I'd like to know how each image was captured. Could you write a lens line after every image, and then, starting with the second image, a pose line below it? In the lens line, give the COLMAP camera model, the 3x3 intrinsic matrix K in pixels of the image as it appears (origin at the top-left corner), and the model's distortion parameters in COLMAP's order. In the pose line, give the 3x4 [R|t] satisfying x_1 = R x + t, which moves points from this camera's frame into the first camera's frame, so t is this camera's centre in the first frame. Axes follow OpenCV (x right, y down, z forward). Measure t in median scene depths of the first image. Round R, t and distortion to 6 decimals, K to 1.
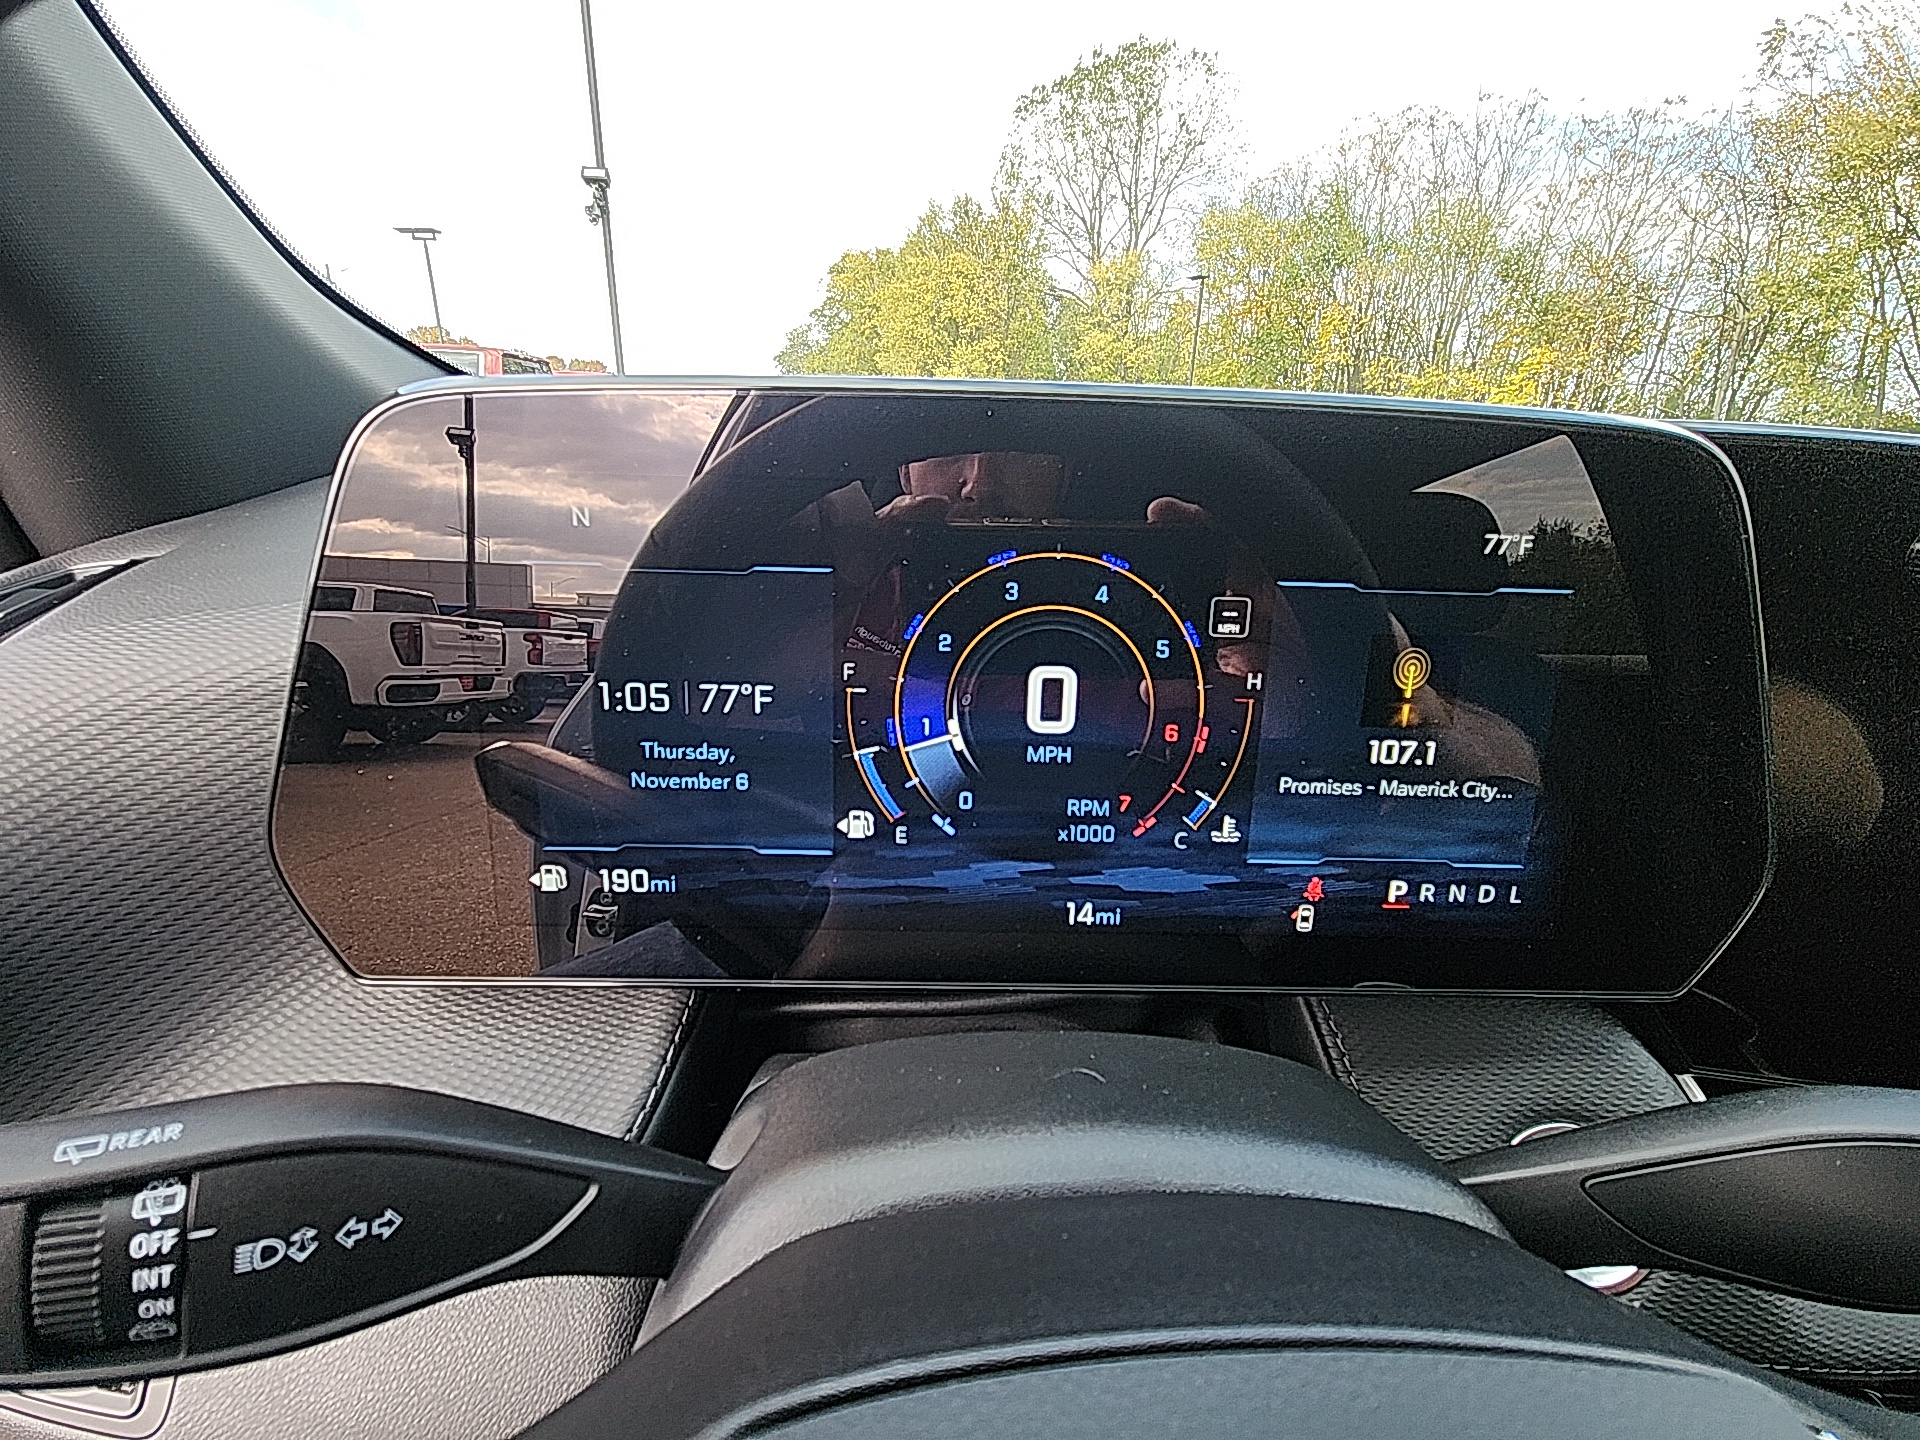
lens RADIAL K [[775.7, 0, 951.8], [0, 775.7, 710.5], [0, 0, 1]] dist [-0.002549, -0.000258]
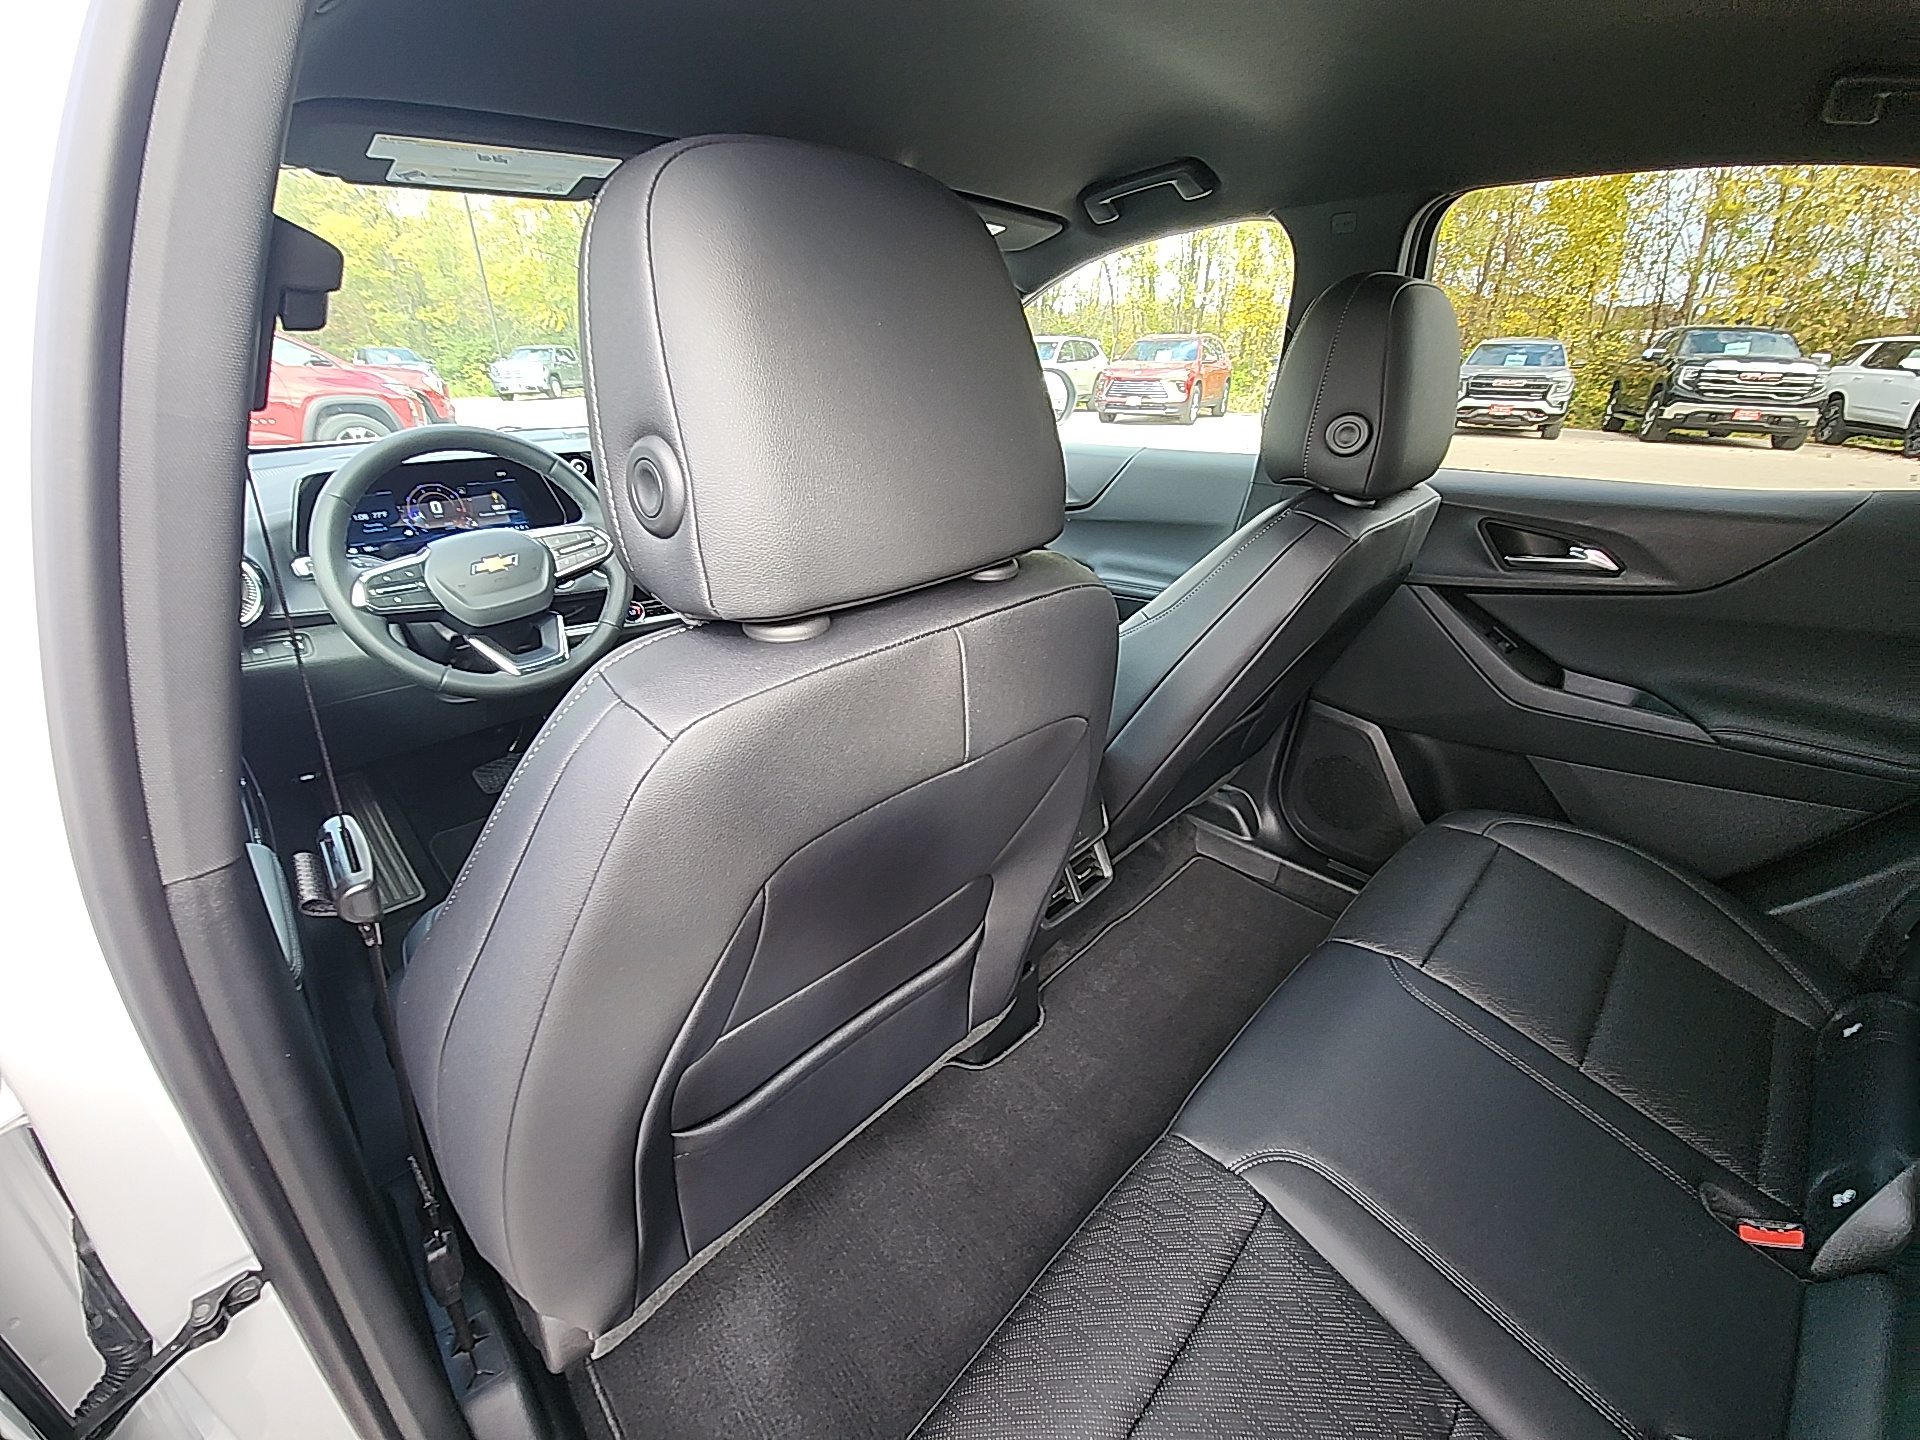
lens RADIAL K [[772.7, 0, 947.5], [0, 772.7, 708.7], [0, 0, 1]] dist [0.012156, -0.009012]
pose [[0.727311, -0.320680, 0.606781, -1.186303], [0.253813, 0.947121, 0.196318, 1.335944], [-0.637650, 0.011224, 0.770244, -6.438996]]
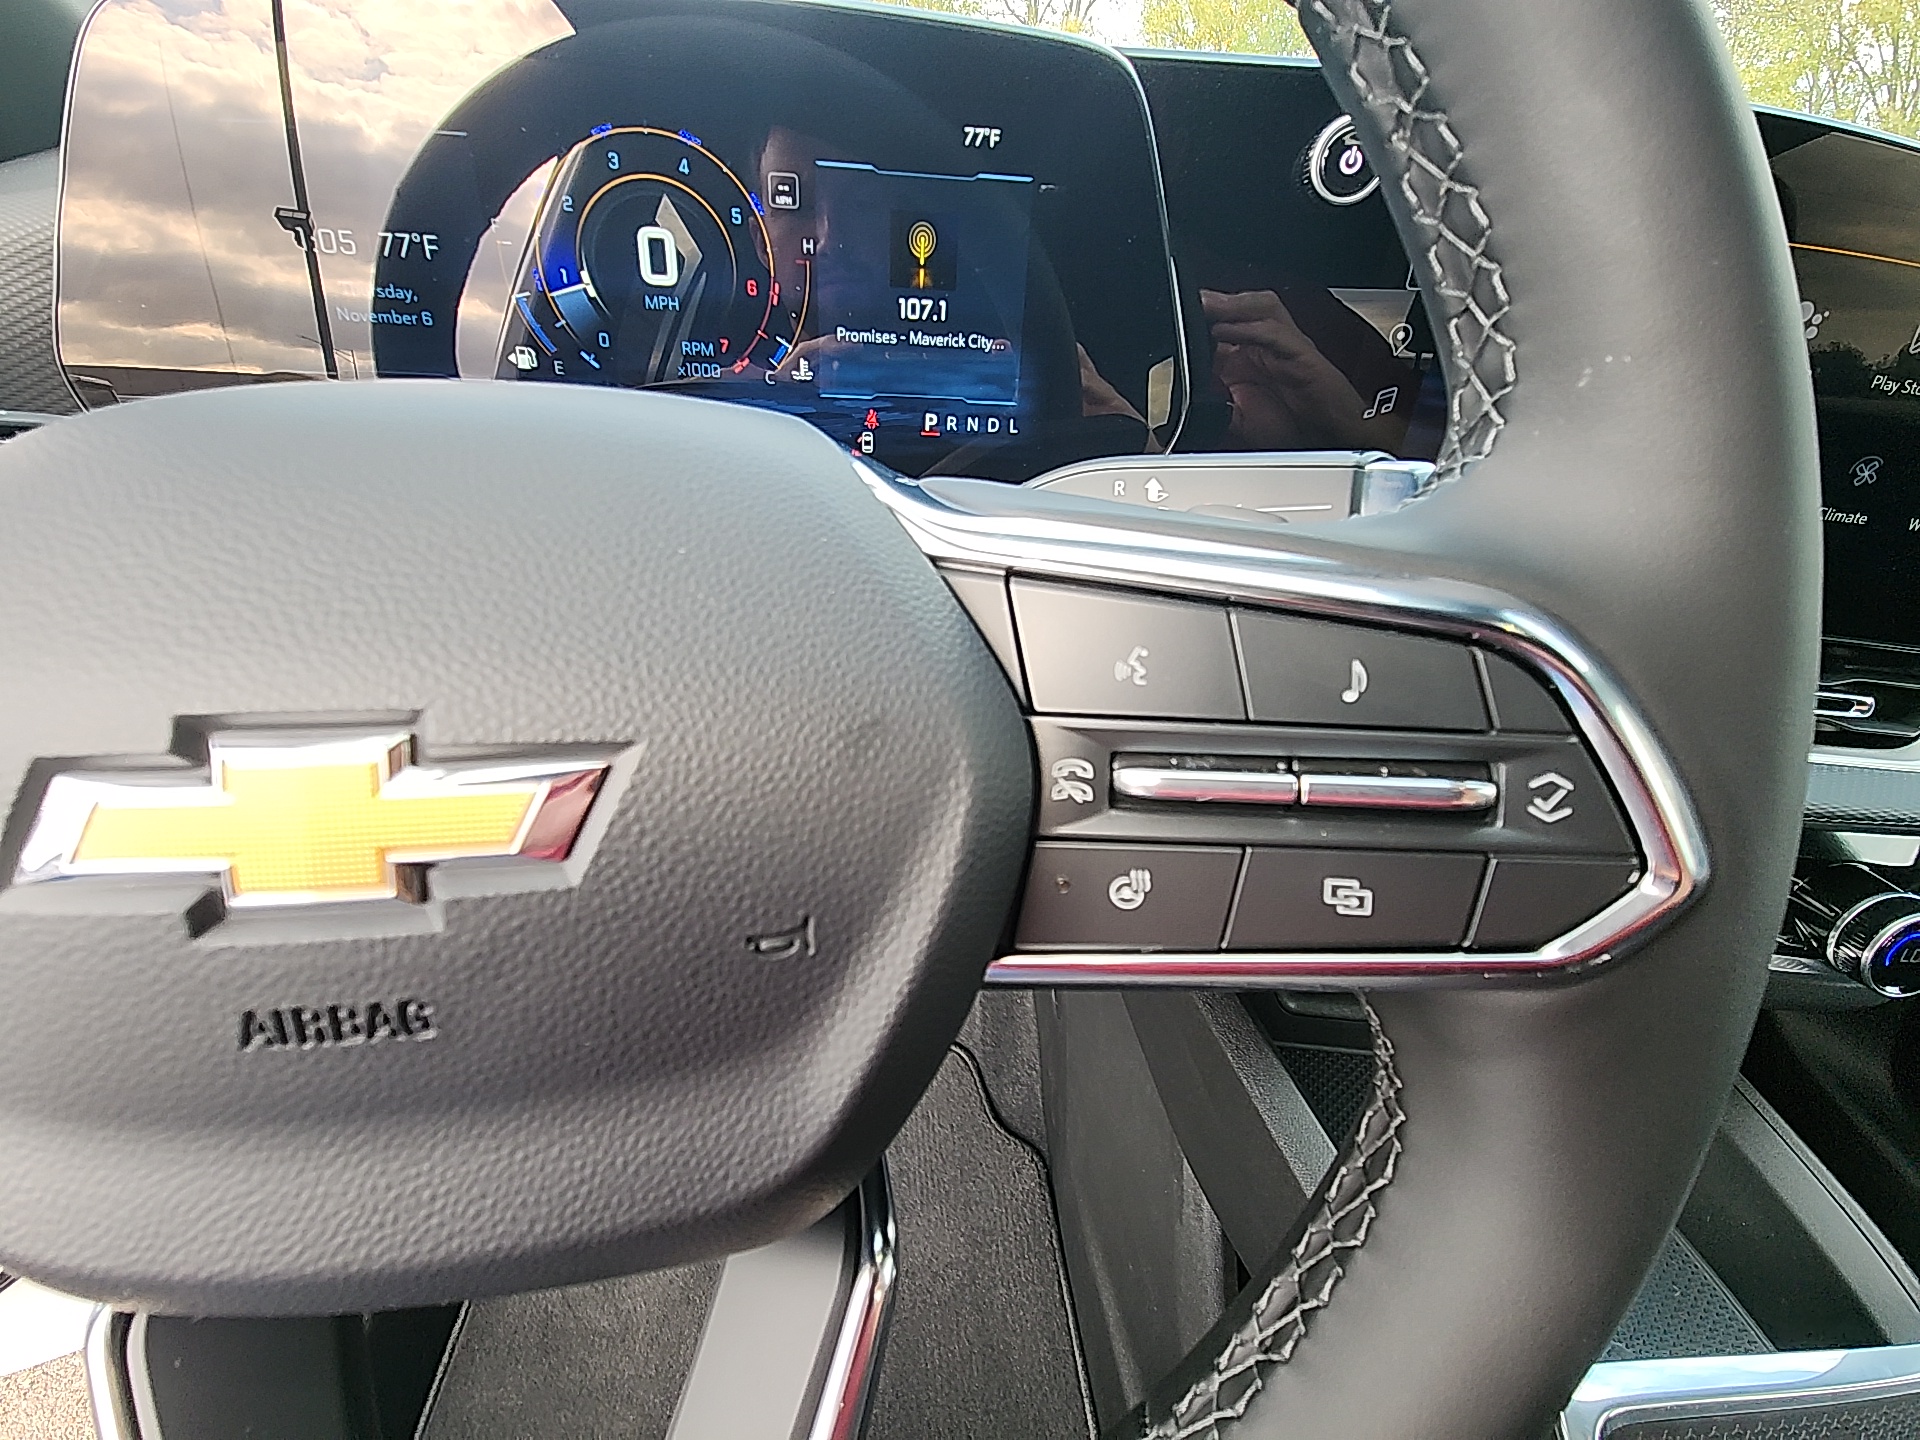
lens RADIAL K [[769.1, 0, 955.1], [0, 769.1, 706.3], [0, 0, 1]] dist [0.003613, -0.000058]
pose [[0.995992, -0.021606, 0.086798, 0.485881], [0.004346, 0.980932, 0.194304, 0.472162], [-0.089341, -0.193148, 0.977094, -0.490347]]
